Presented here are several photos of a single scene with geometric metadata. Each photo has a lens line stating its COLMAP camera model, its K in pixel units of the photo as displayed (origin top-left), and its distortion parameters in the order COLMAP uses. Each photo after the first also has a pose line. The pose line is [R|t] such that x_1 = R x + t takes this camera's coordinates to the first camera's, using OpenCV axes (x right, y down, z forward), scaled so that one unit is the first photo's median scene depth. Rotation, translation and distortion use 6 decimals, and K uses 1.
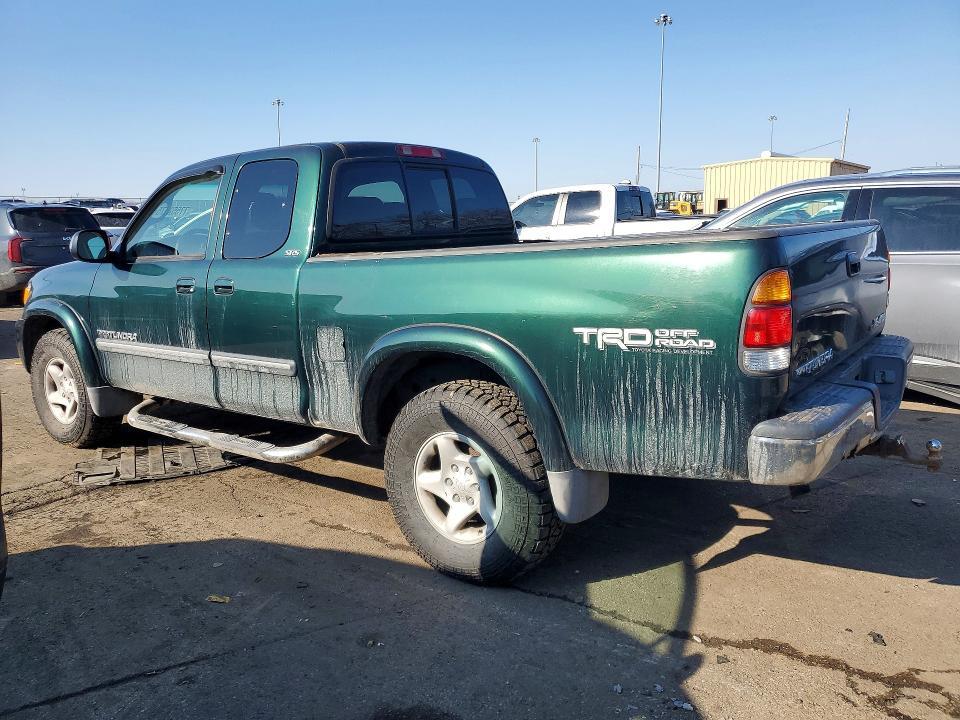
lens RADIAL K [[754.0, 0, 480.0], [0, 754.0, 360.0], [0, 0, 1]] dist [0.026885, -0.003724]
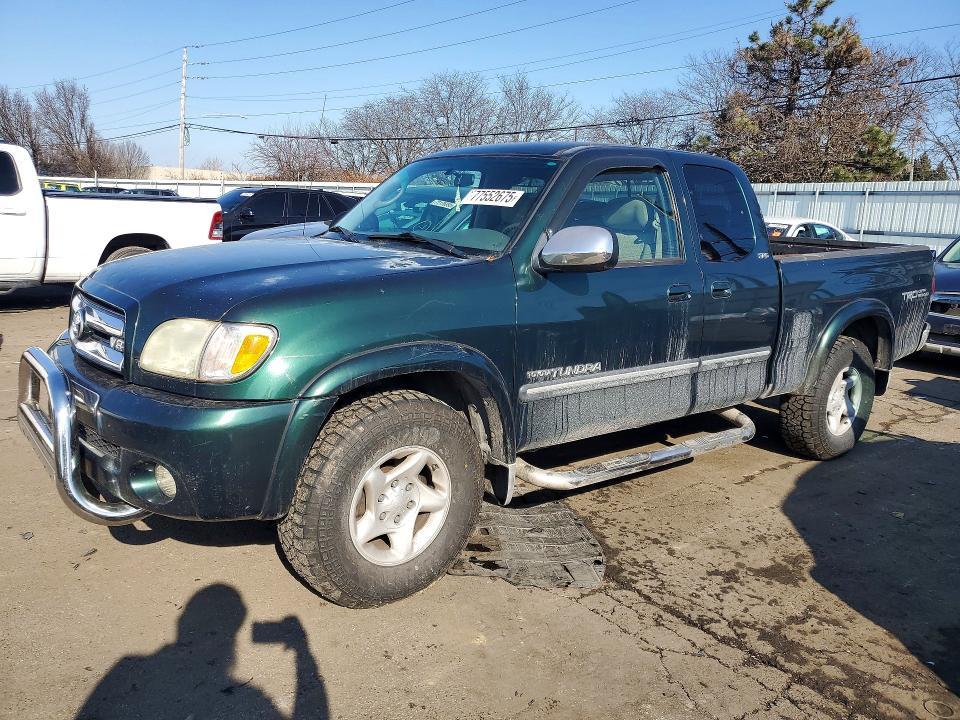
lens RADIAL K [[754.0, 0, 480.0], [0, 754.0, 360.0], [0, 0, 1]] dist [0.026885, -0.003724]
pose [[0.235047, -0.155528, 0.959460, -1.385015], [0.112944, 0.984799, 0.131966, -0.172285], [-0.965400, 0.077347, 0.249040, 1.057401]]
